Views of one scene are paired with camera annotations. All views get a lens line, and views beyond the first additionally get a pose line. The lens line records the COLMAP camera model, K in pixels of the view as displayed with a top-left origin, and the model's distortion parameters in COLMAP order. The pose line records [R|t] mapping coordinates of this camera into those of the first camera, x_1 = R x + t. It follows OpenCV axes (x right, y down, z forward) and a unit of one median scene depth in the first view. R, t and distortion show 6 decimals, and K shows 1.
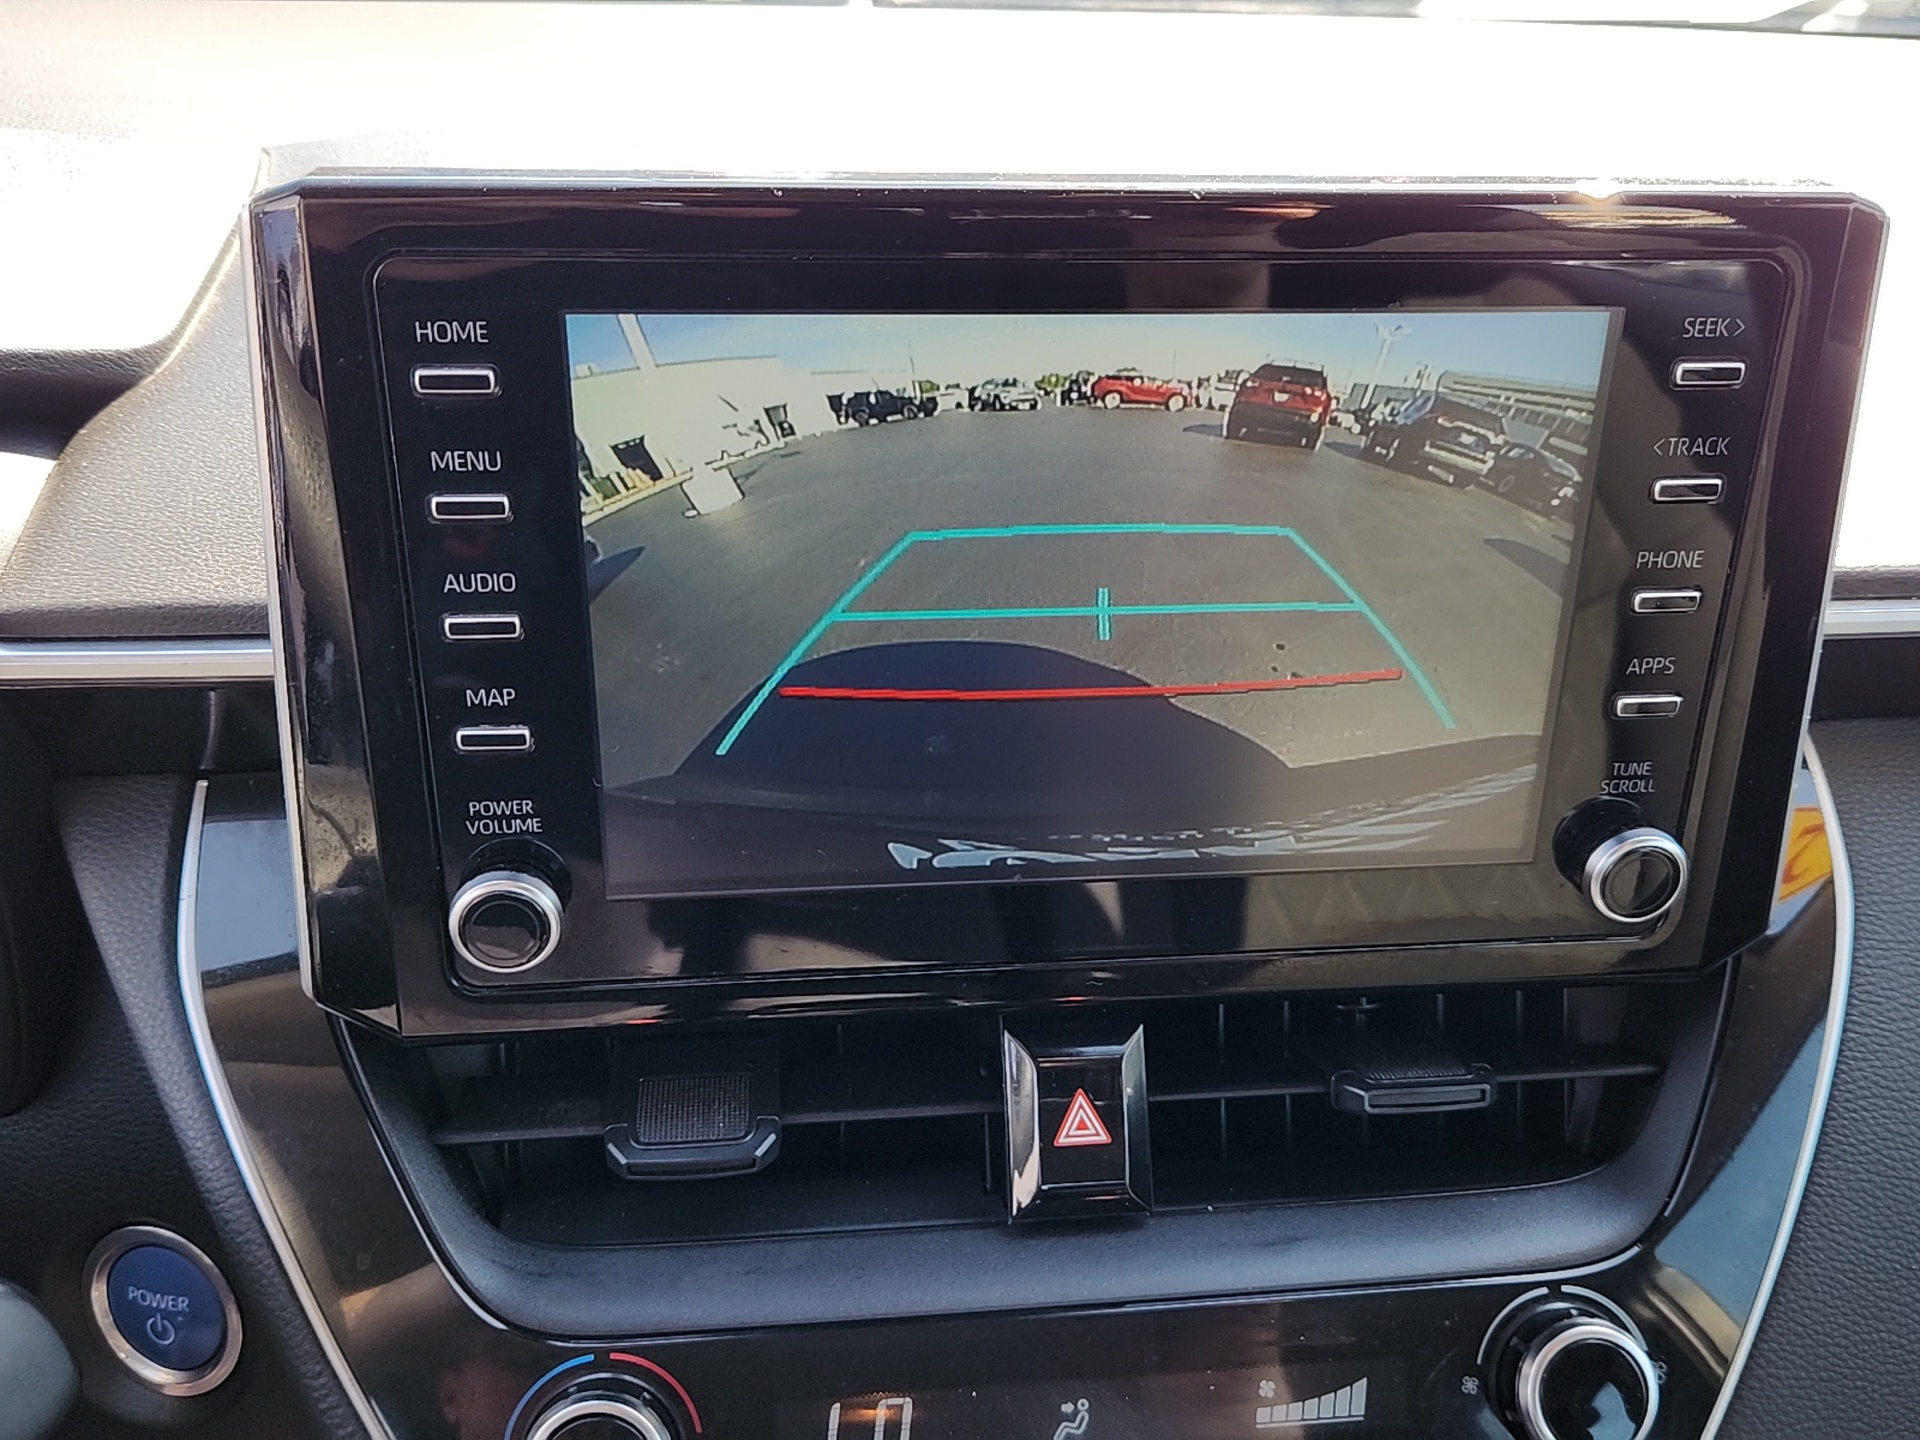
lens RADIAL K [[1914.1, 0, 966.2], [0, 1914.1, 694.0], [0, 0, 1]] dist [0.009266, -0.062223]
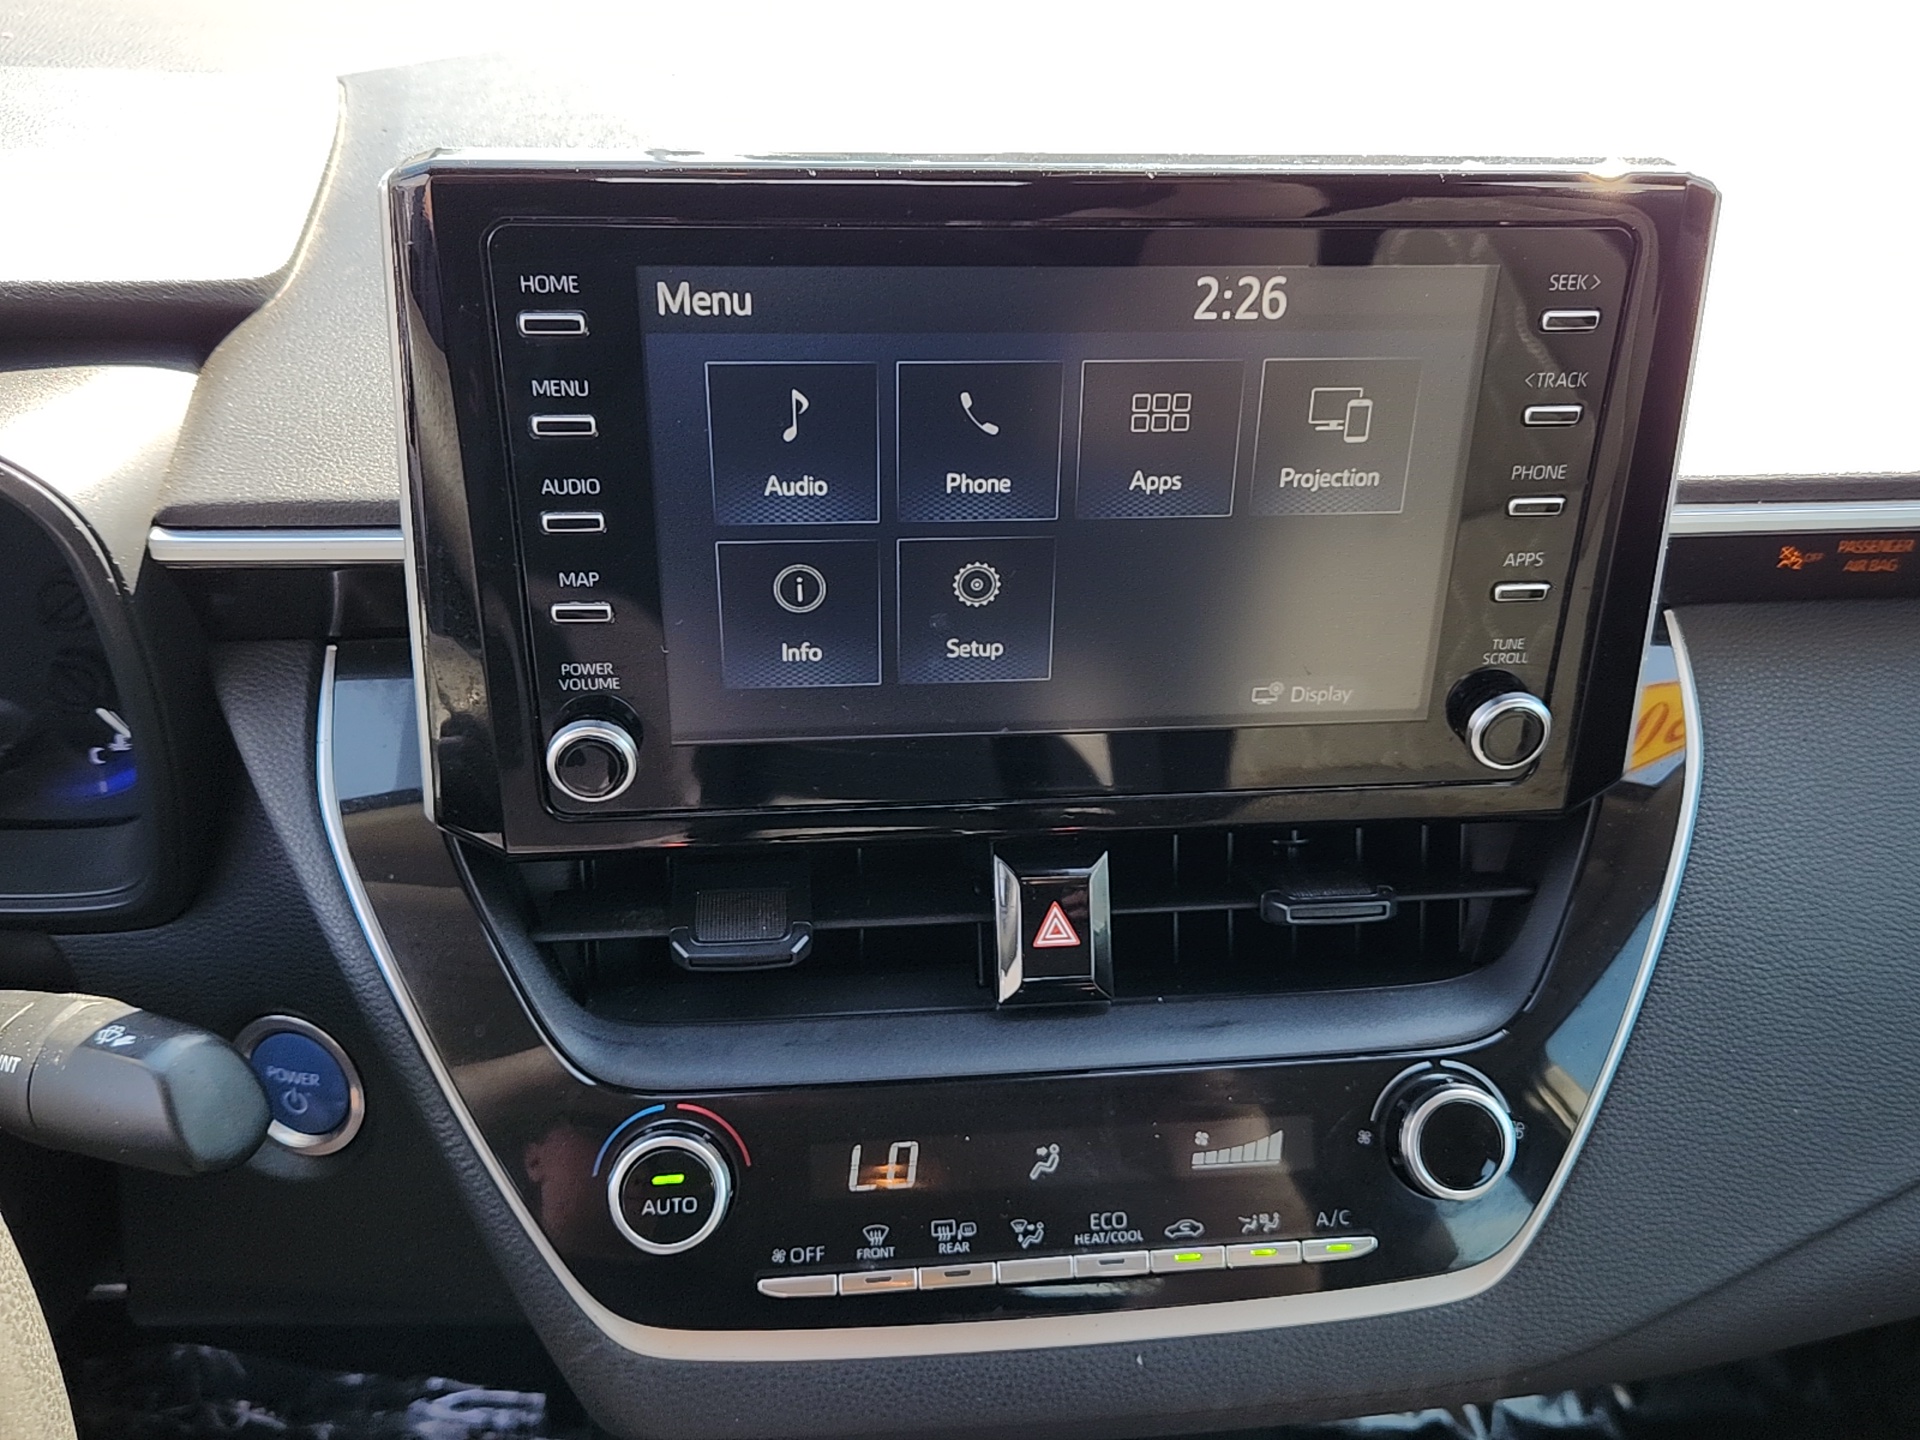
lens RADIAL K [[1849.6, 0, 988.2], [0, 1849.6, 769.0], [0, 0, 1]] dist [0.064138, -0.077330]
pose [[0.999948, 0.006283, 0.008072, 0.006417], [-0.007100, 0.994382, 0.105610, -0.004311], [-0.007363, -0.105661, 0.994375, -0.181818]]
